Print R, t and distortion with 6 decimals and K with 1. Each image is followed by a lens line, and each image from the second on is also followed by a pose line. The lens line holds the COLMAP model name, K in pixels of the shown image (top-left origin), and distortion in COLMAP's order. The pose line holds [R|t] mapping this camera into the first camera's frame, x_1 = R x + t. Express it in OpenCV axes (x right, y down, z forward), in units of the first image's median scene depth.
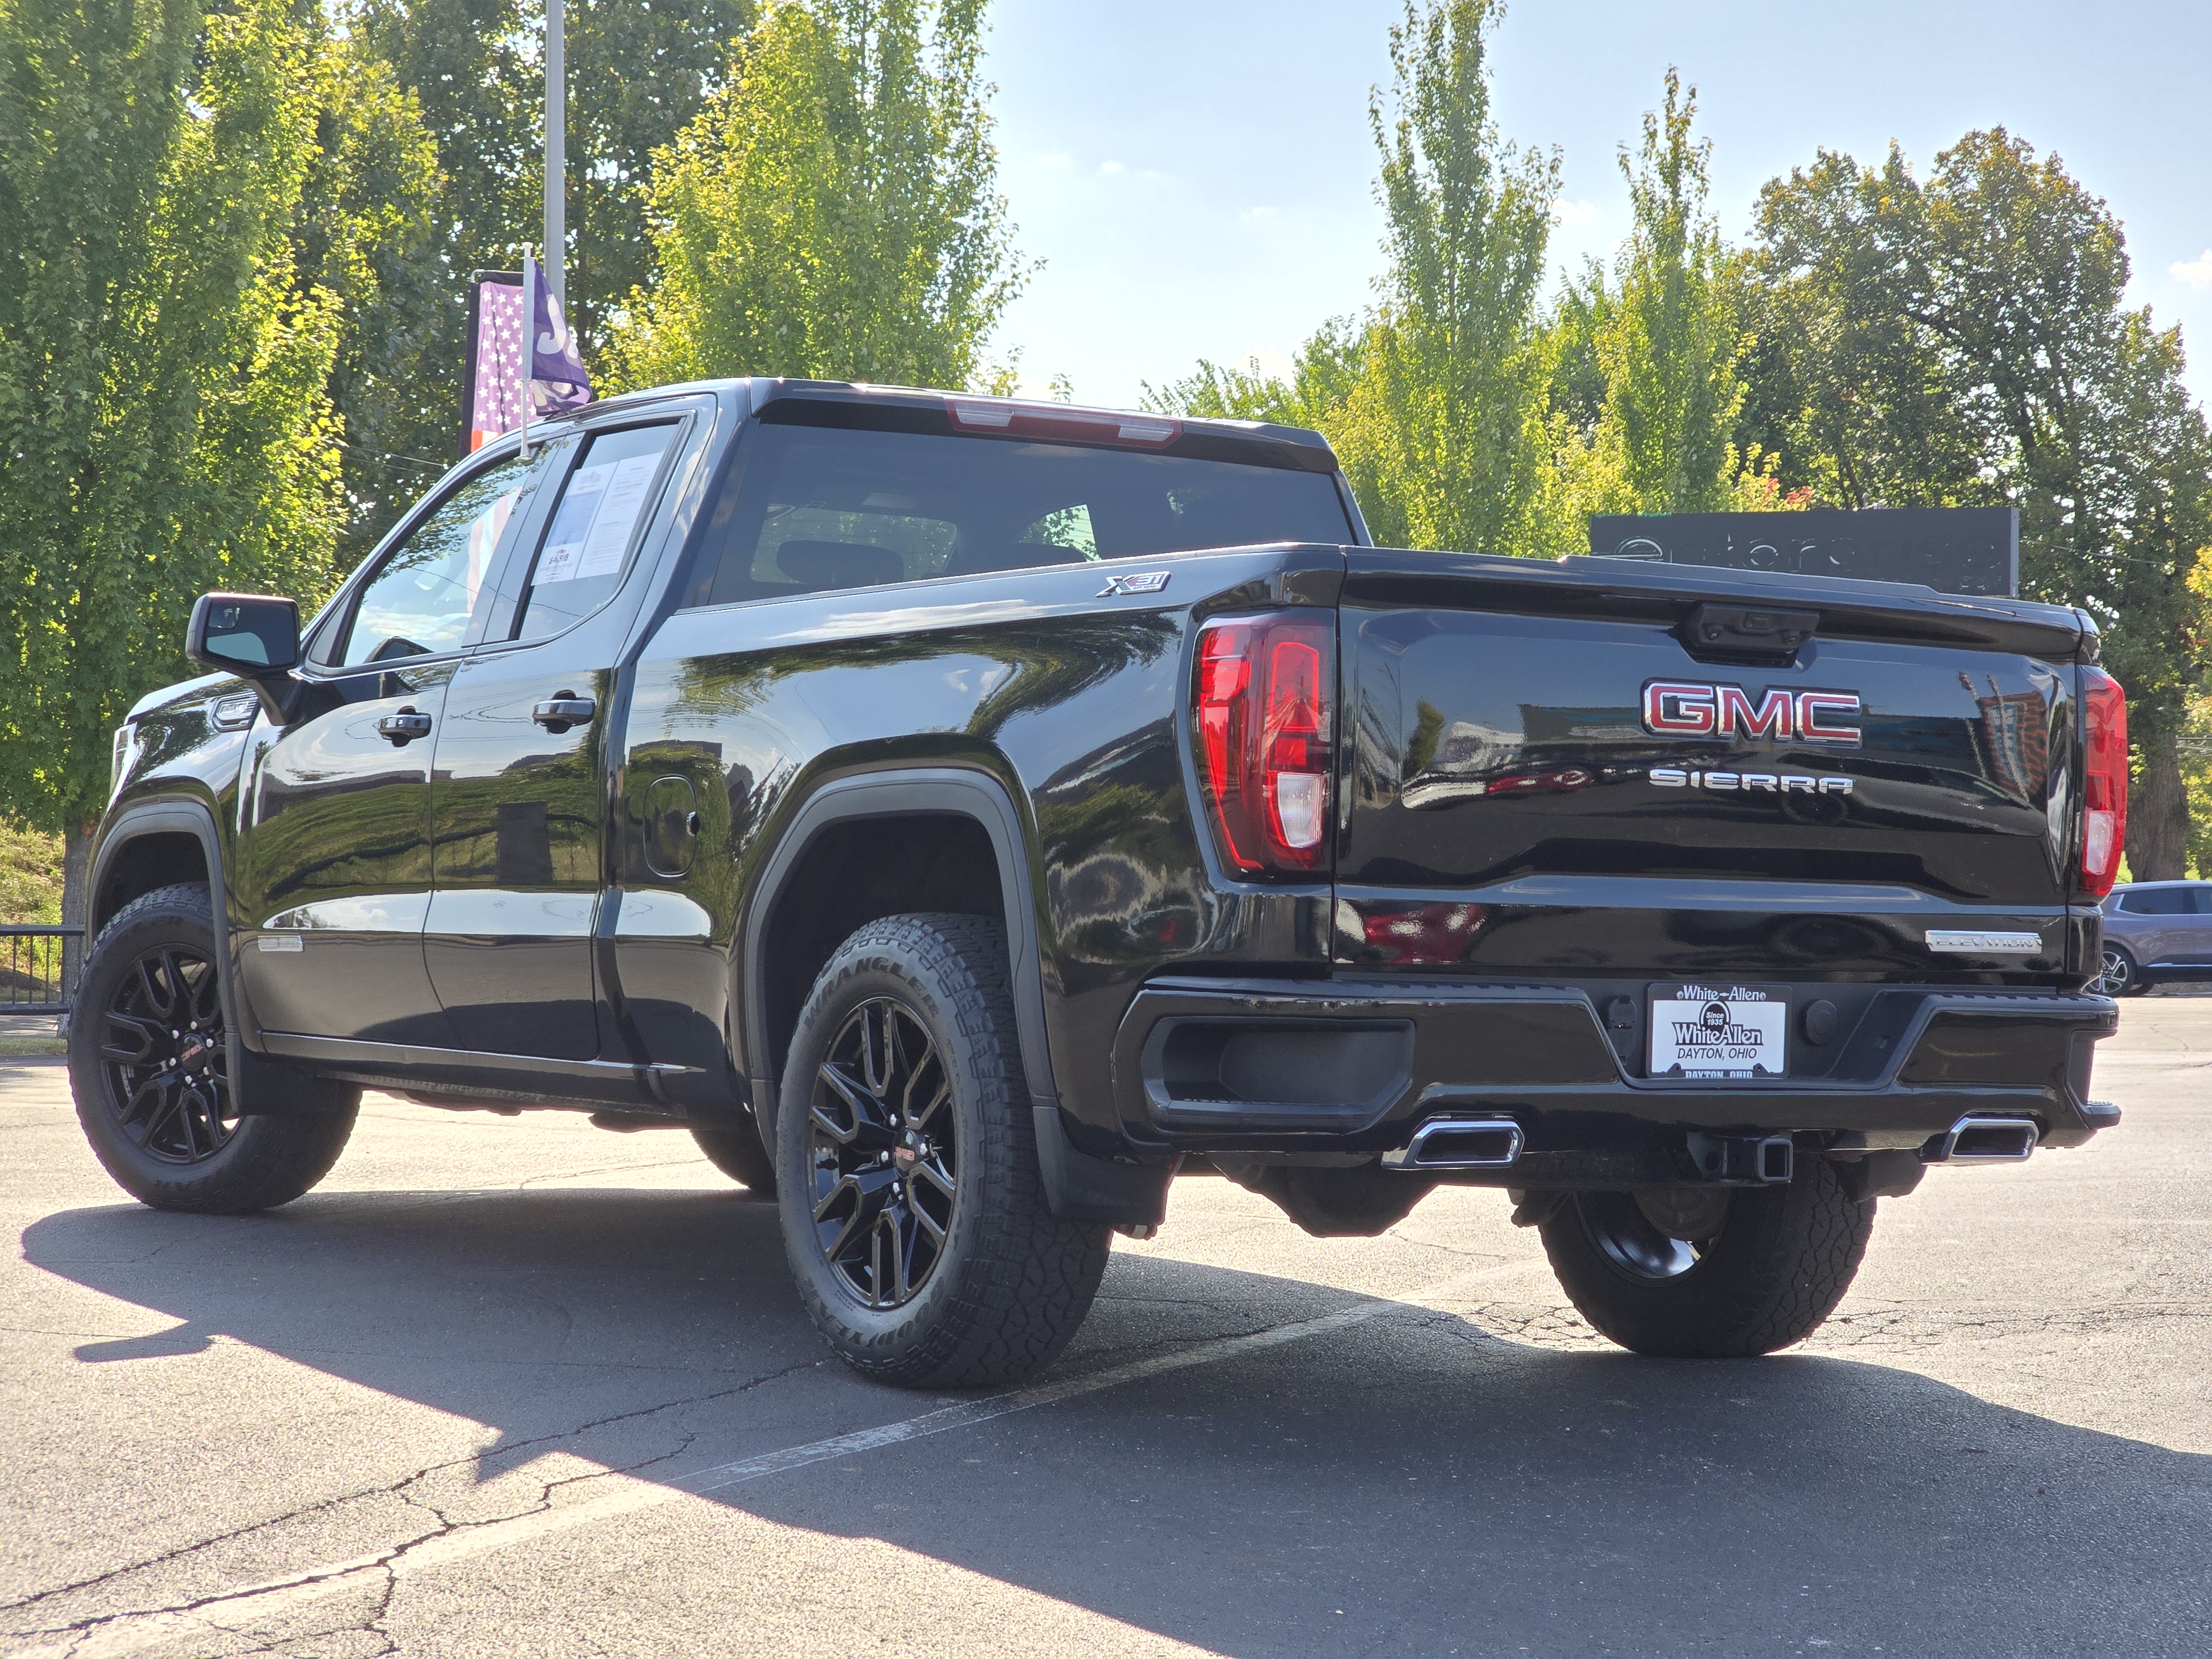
lens RADIAL K [[4307.7, 0, 1206.8], [0, 4307.7, 827.5], [0, 0, 1]] dist [0.005403, 0.232186]
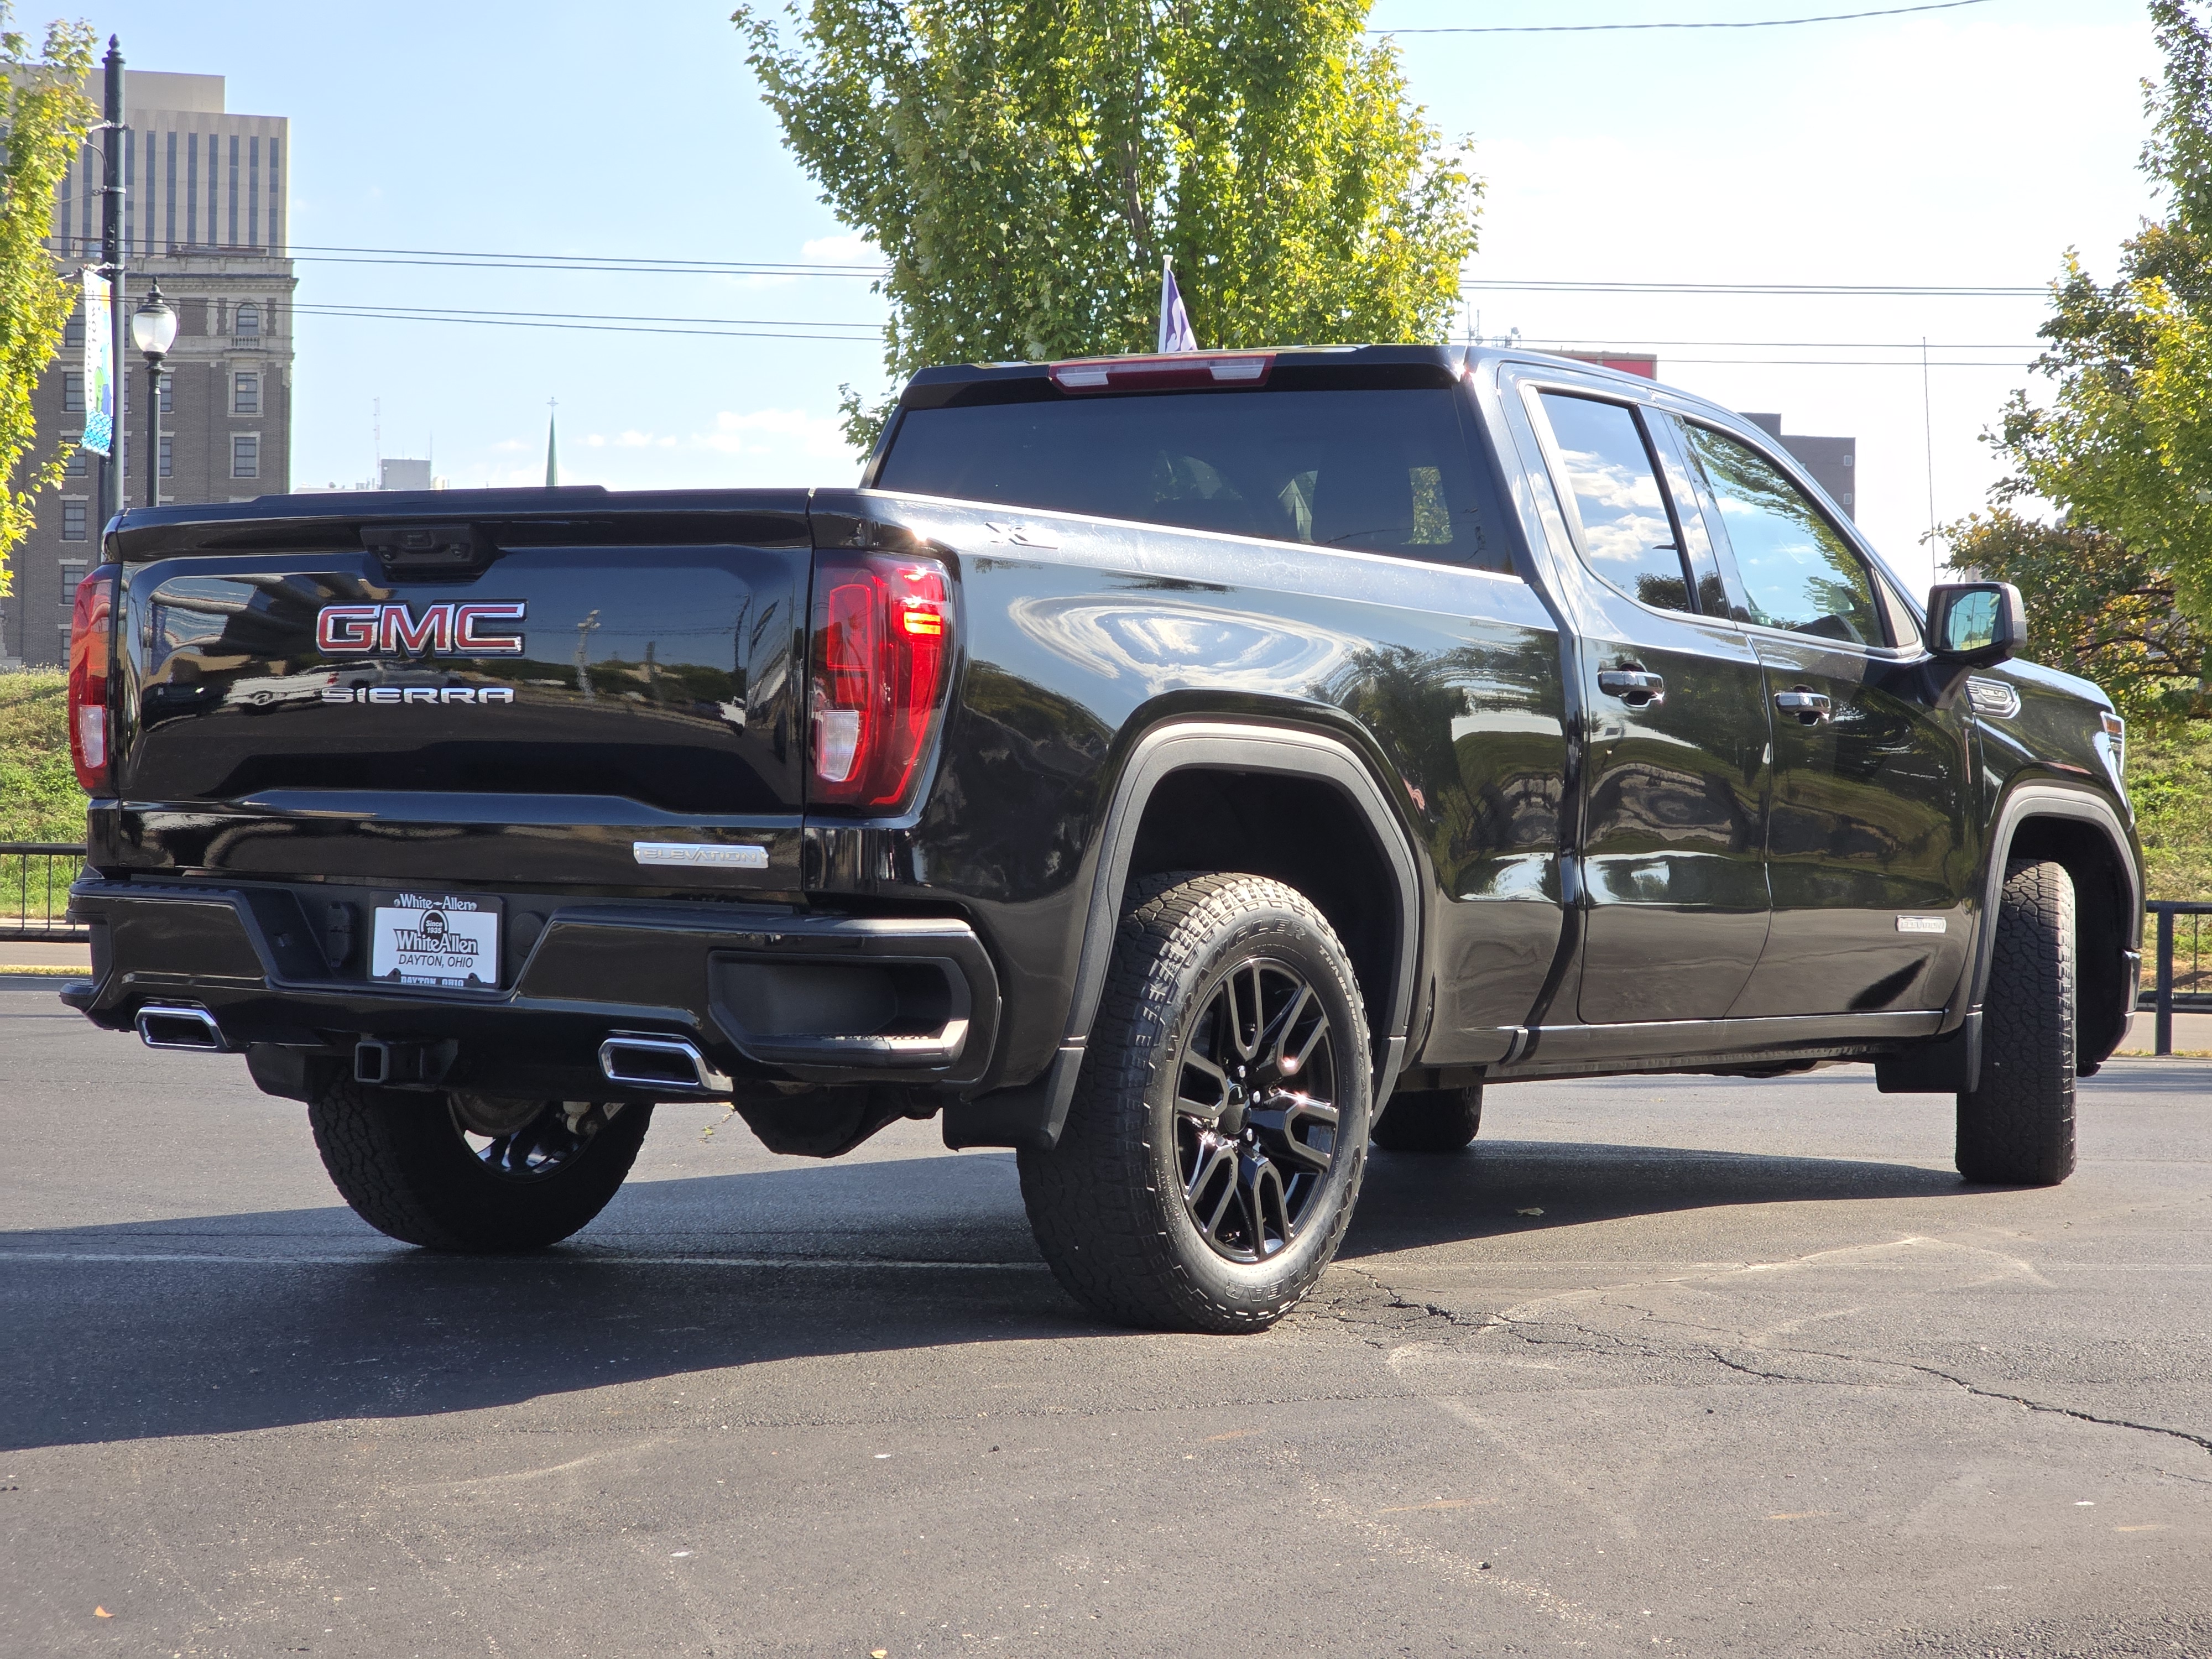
lens RADIAL K [[4307.7, 0, 1206.8], [0, 4307.7, 827.5], [0, 0, 1]] dist [0.005403, 0.232186]
pose [[0.383374, -0.016243, -0.923450, 1.139899], [-0.000201, 0.999844, -0.017670, 0.038743], [0.923593, 0.006960, 0.383311, 0.775495]]
